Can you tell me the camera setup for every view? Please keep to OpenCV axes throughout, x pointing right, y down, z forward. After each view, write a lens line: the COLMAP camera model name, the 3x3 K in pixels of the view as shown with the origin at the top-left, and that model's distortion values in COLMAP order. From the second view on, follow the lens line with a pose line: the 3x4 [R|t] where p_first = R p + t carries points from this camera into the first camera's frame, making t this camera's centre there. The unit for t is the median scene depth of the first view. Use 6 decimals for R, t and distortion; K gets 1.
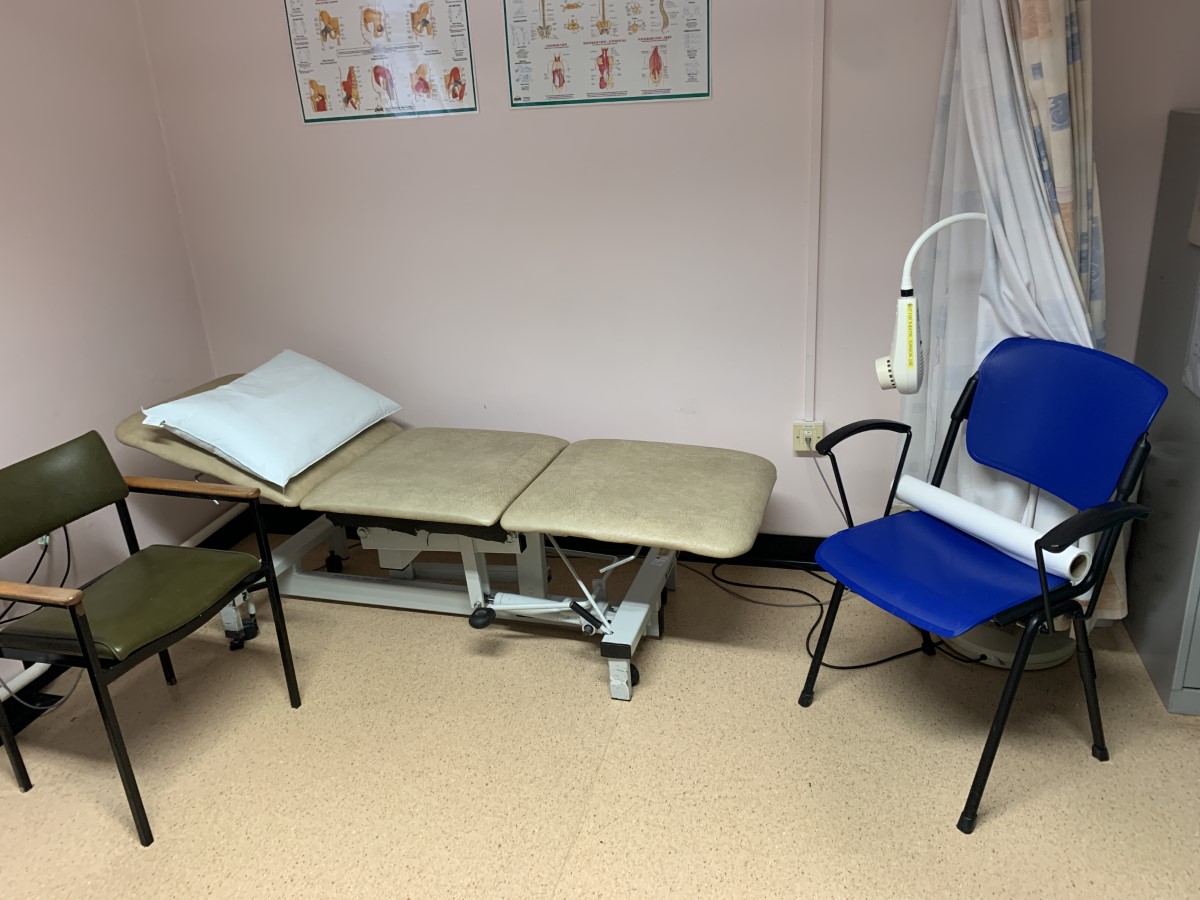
lens RADIAL K [[898.9, 0, 600.0], [0, 898.9, 450.0], [0, 0, 1]] dist [-0.004753, -0.003898]
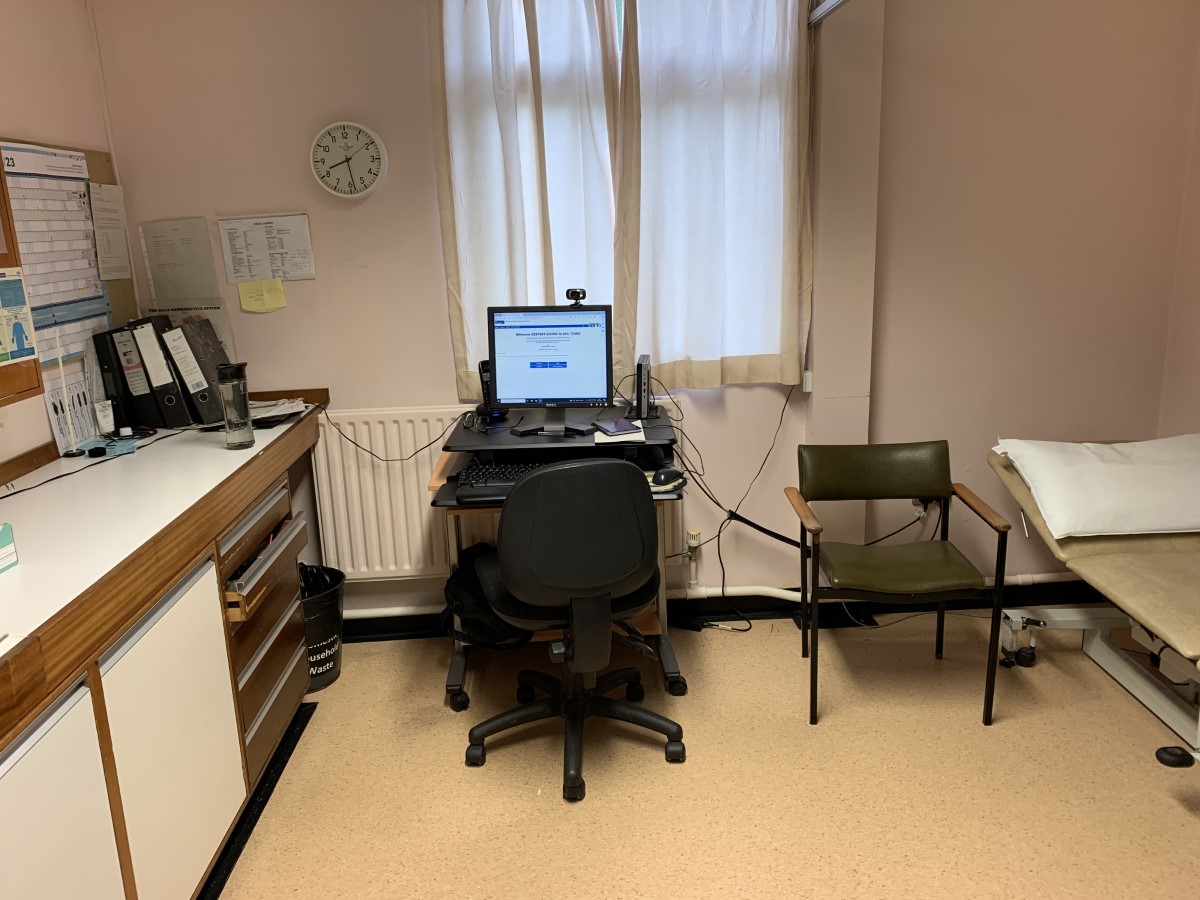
lens RADIAL K [[911.7, 0, 600.0], [0, 911.7, 450.0], [0, 0, 1]] dist [0.000799, 0.001201]
pose [[0.312003, 0.285683, -0.906112, 0.436171], [-0.324446, 0.928425, 0.181002, -0.078736], [0.892966, 0.237511, 0.382360, 0.058842]]
